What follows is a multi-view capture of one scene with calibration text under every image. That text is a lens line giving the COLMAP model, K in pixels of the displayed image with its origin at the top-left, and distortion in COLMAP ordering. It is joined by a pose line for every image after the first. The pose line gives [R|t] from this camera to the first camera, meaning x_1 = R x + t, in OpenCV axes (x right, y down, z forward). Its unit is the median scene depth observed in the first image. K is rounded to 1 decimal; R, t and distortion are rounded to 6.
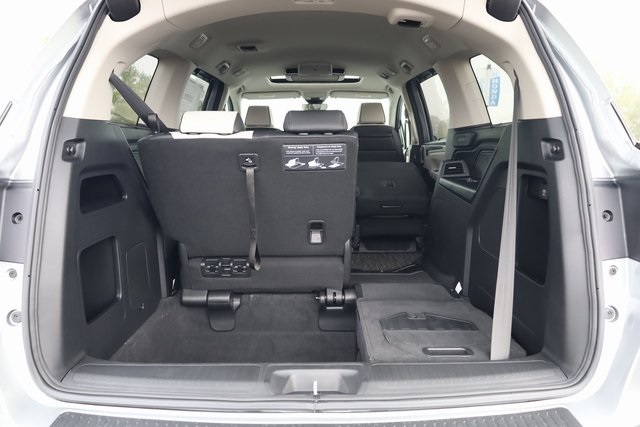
lens RADIAL K [[442.5, 0, 320.0], [0, 442.5, 213.5], [0, 0, 1]] dist [-0.001414, 0.003197]
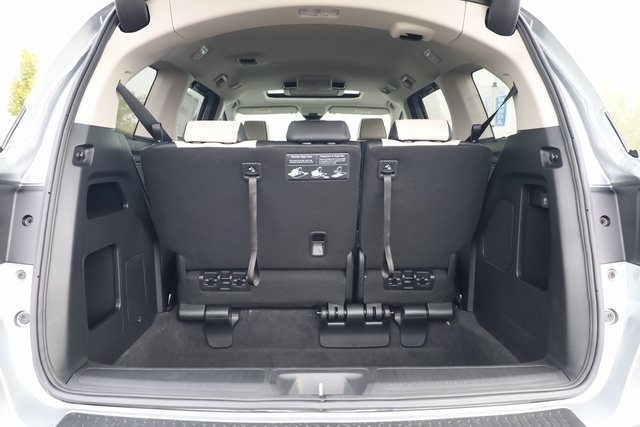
lens RADIAL K [[482.9, 0, 320.0], [0, 482.9, 213.5], [0, 0, 1]] dist [-0.002505, 0.000819]
pose [[0.999922, 0.003986, 0.011848, -0.022816], [-0.003290, 0.998301, -0.058174, 0.049179], [-0.012060, 0.058131, 0.998236, -0.099485]]
